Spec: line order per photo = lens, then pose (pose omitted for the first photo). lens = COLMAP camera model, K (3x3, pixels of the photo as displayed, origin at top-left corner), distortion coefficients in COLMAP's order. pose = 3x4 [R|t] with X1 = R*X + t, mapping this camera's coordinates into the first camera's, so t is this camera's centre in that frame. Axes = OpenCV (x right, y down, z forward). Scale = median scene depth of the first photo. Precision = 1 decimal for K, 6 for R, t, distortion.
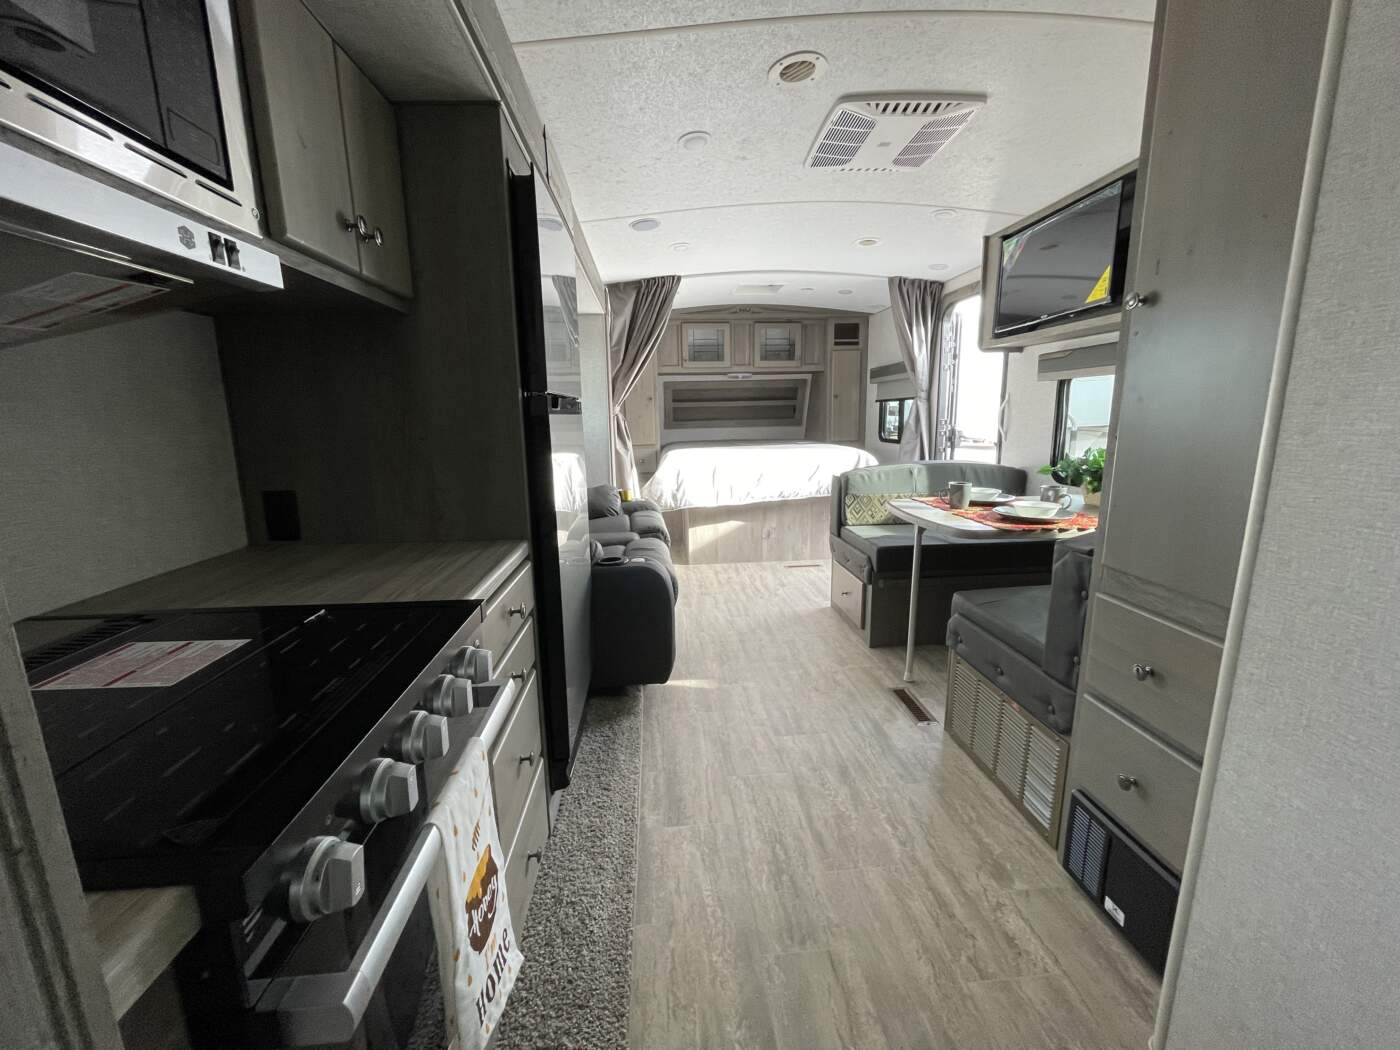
lens RADIAL K [[563.3, 0, 699.5], [0, 563.3, 523.5], [0, 0, 1]] dist [-0.003215, -0.000040]
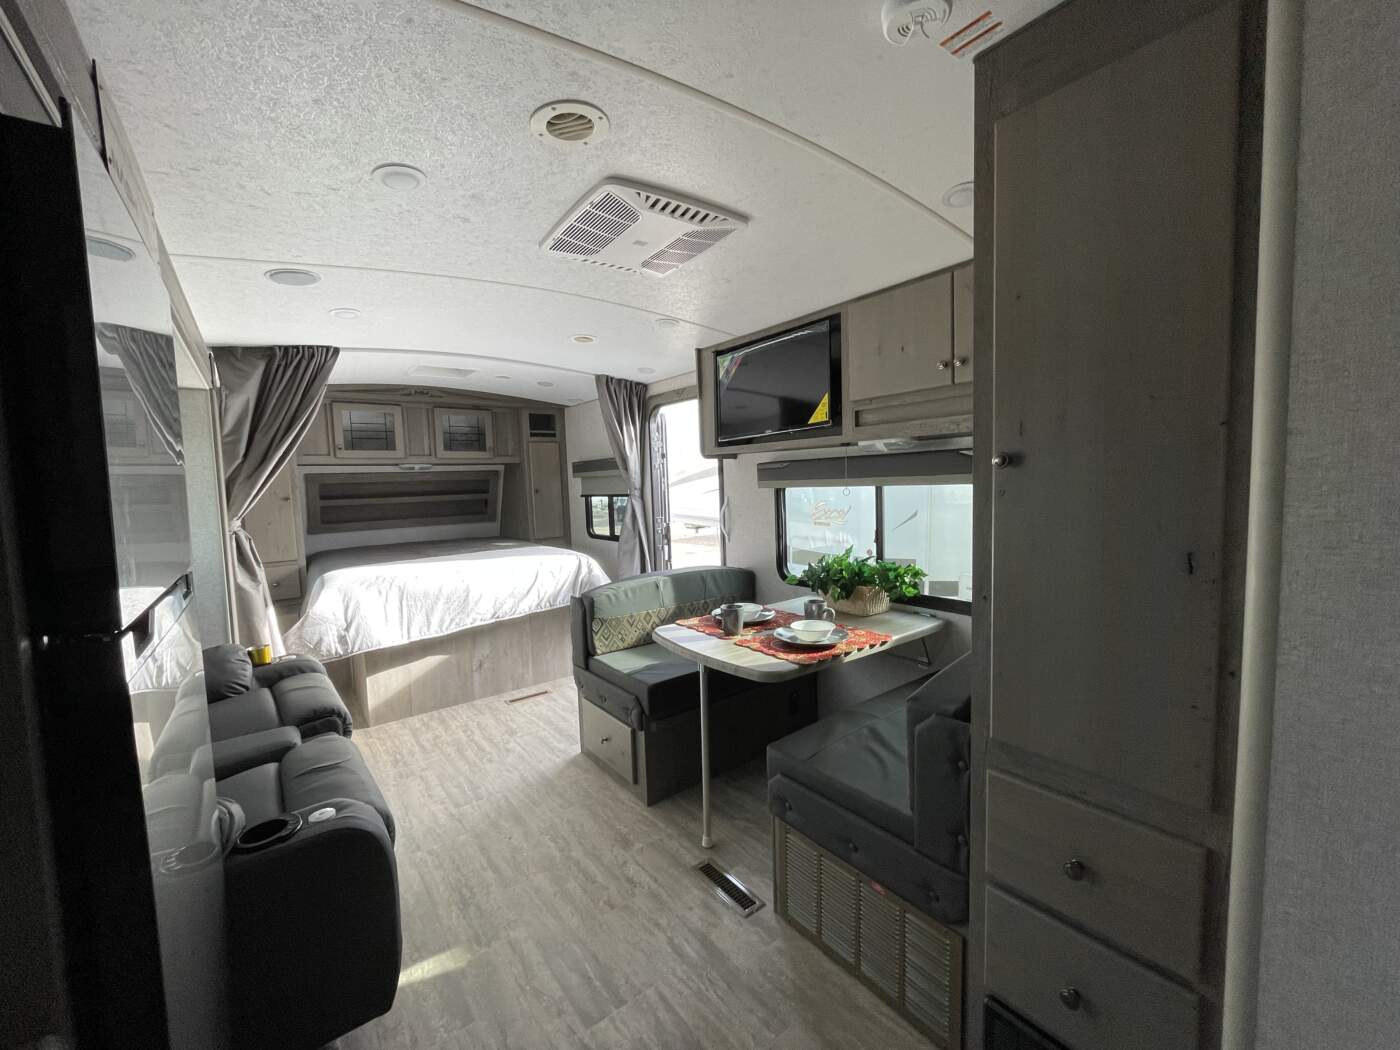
lens RADIAL K [[563.3, 0, 700.1], [0, 563.3, 523.5], [0, 0, 1]] dist [-0.003215, -0.000040]
pose [[0.838855, -0.049346, 0.542114, -0.058104], [0.119564, 0.988266, -0.095054, -0.095292], [-0.531063, 0.144554, 0.834911, 0.181447]]
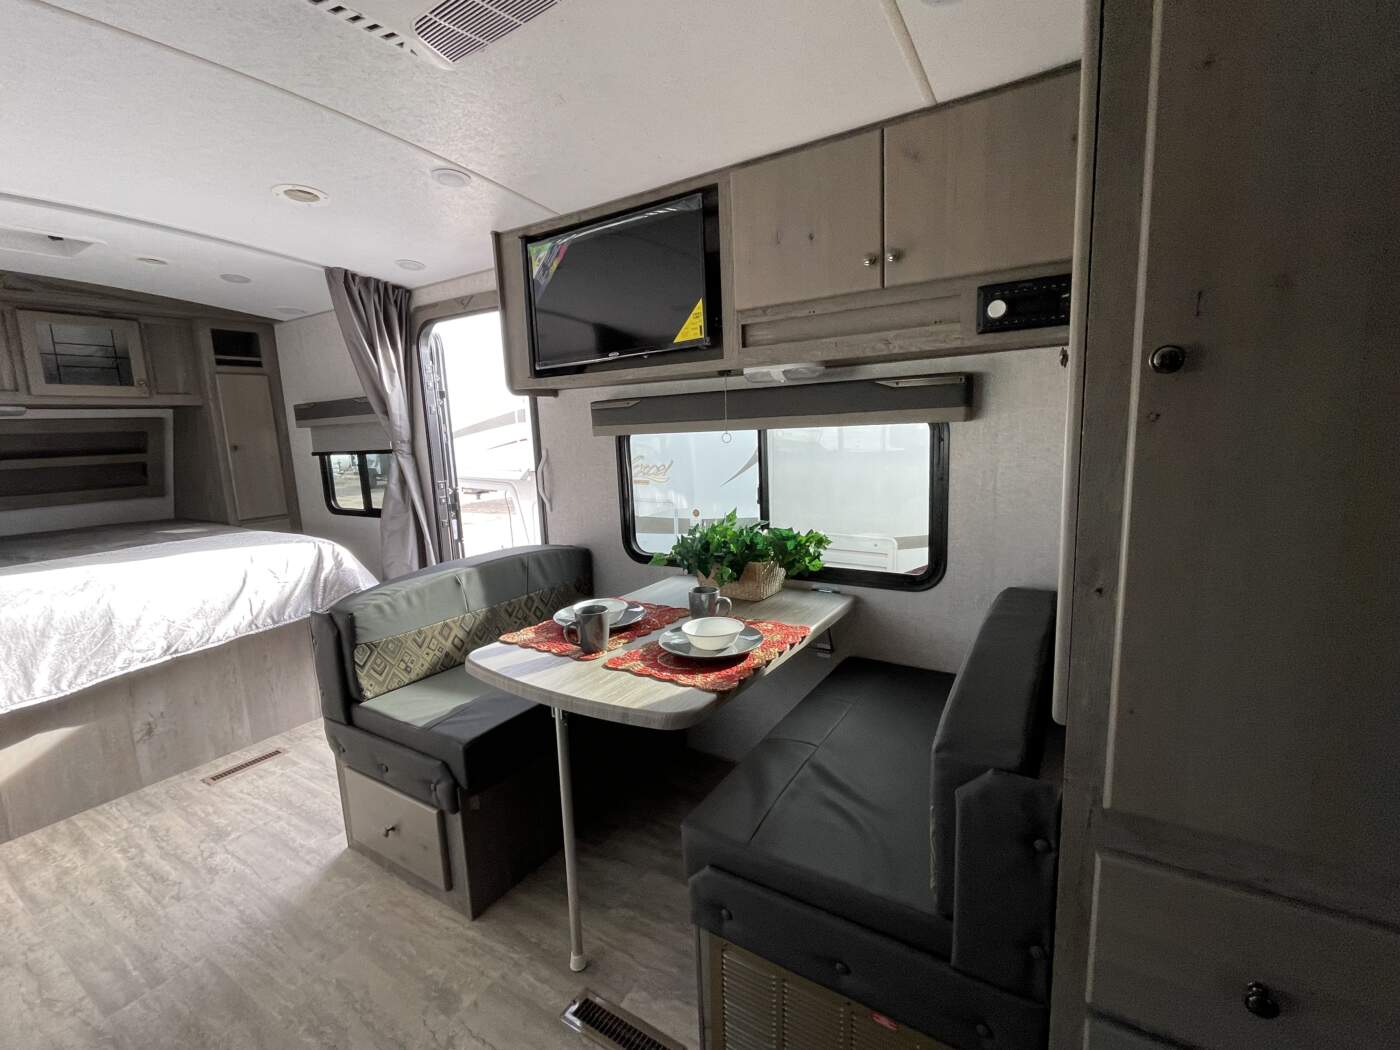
lens RADIAL K [[620.3, 0, 700.8], [0, 620.3, 521.6], [0, 0, 1]] dist [-0.002551, -0.000258]
pose [[0.596679, -0.125739, 0.792568, 0.003815], [0.180817, 0.983316, 0.019874, -0.121327], [-0.781844, 0.131452, 0.609460, 0.365784]]
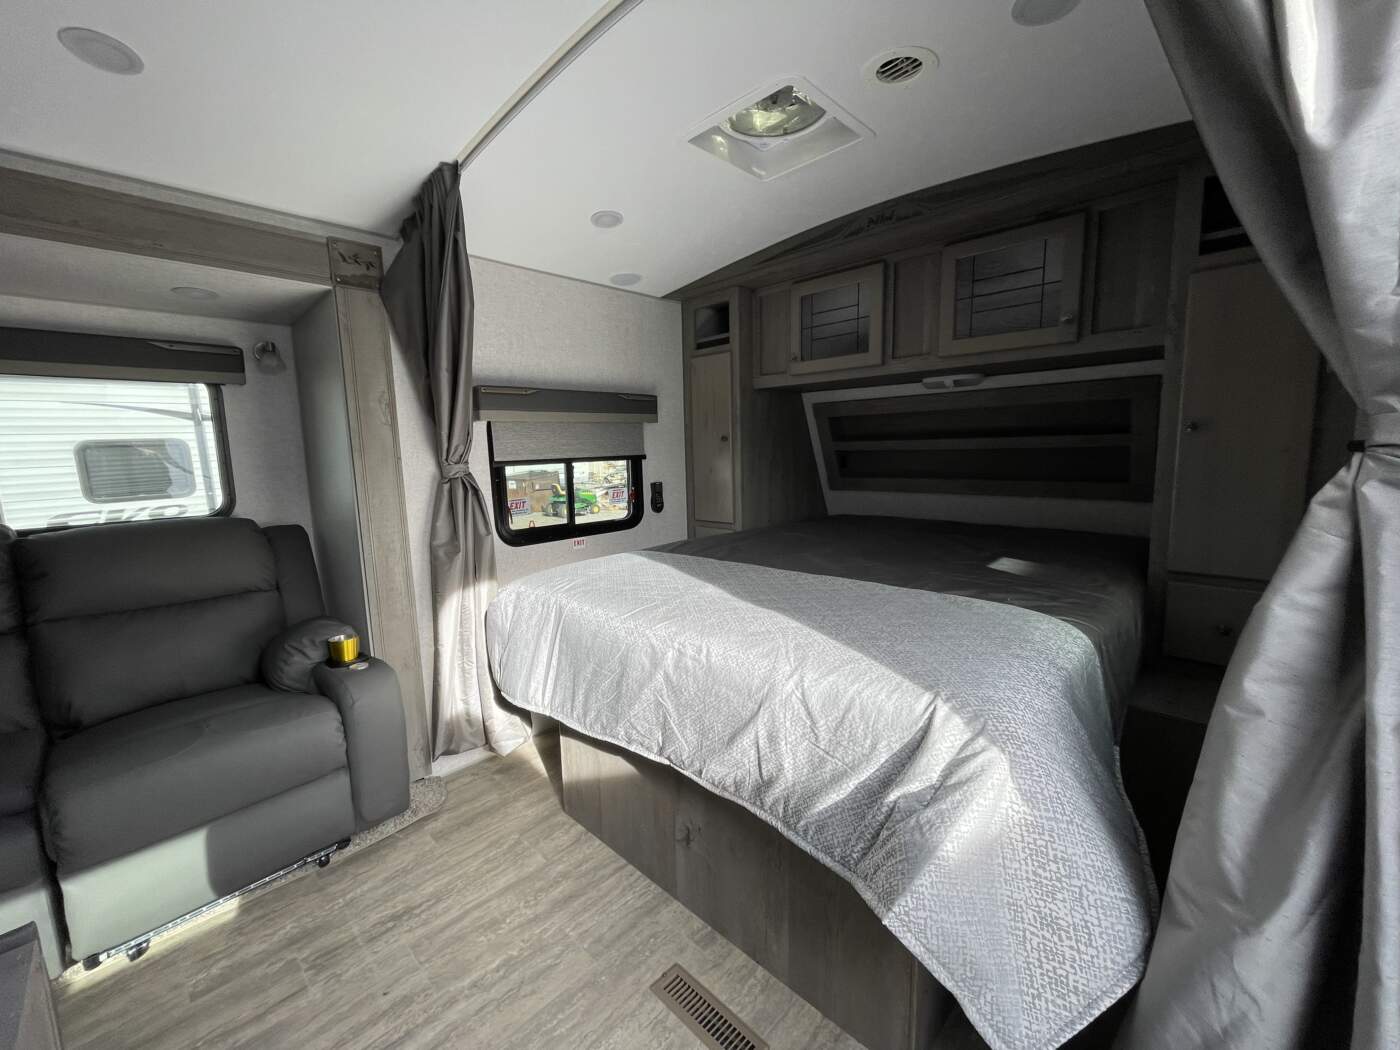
lens RADIAL K [[563.3, 0, 701.2], [0, 563.3, 523.1], [0, 0, 1]] dist [-0.003215, -0.000040]
pose [[0.660960, 0.106258, -0.742860, 0.519352], [-0.135122, 0.990596, 0.021469, -0.256829], [0.738156, 0.086187, 0.669102, 1.080825]]
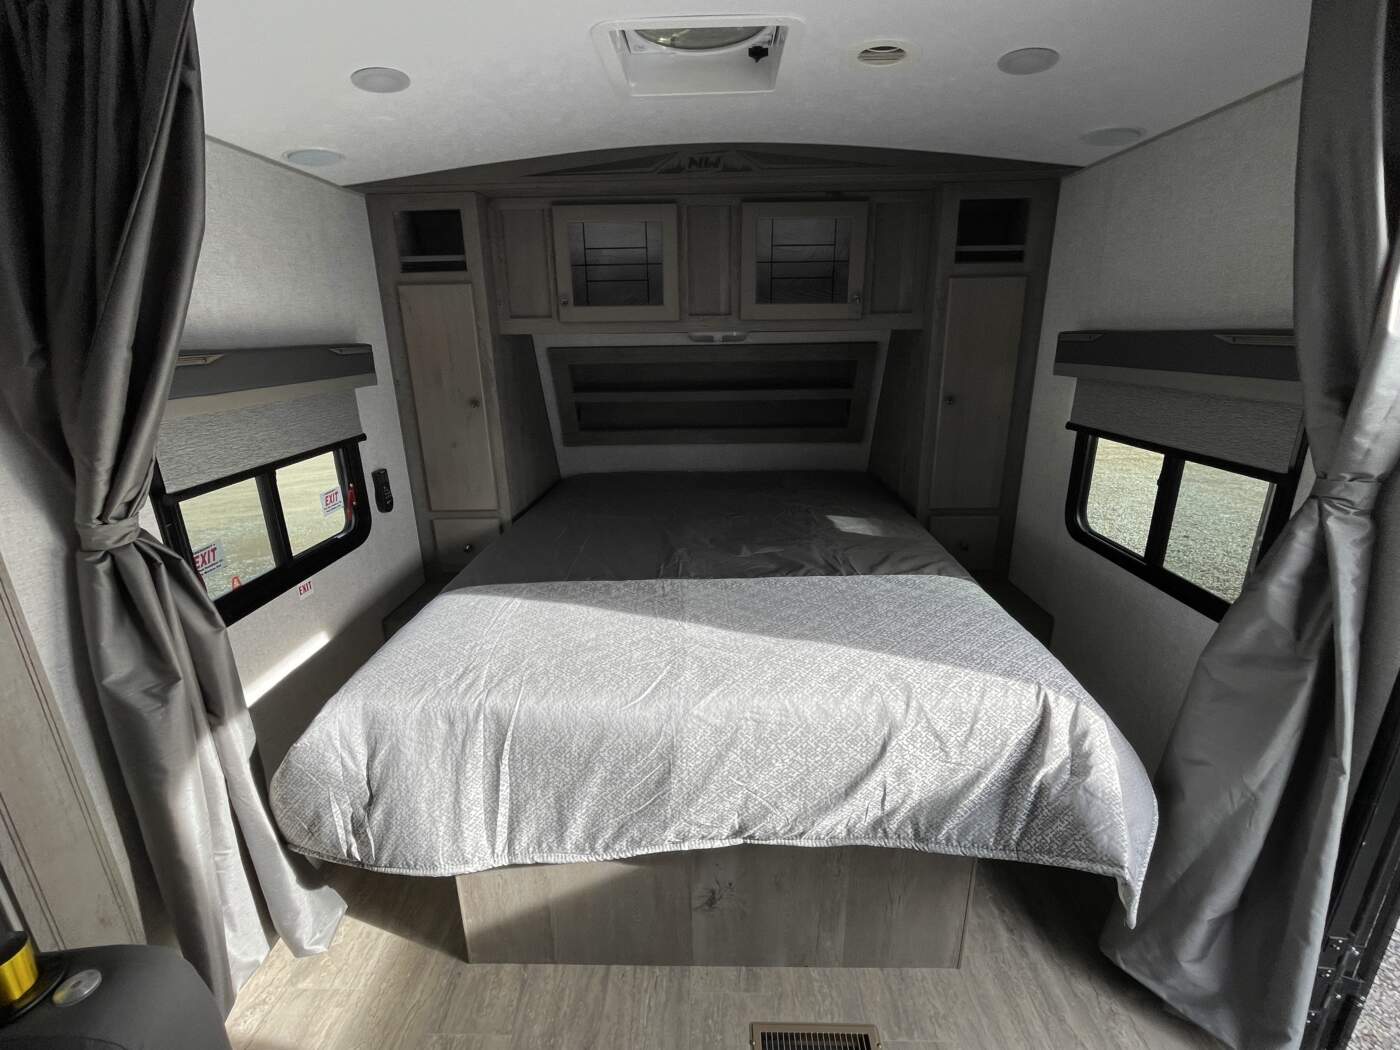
lens RADIAL K [[620.3, 0, 699.8], [0, 620.3, 520.6], [0, 0, 1]] dist [-0.002551, -0.000258]
pose [[0.994769, 0.035189, -0.095894, 0.202332], [-0.024957, 0.994065, 0.105884, -0.321684], [0.099050, -0.102937, 0.989744, 0.970018]]
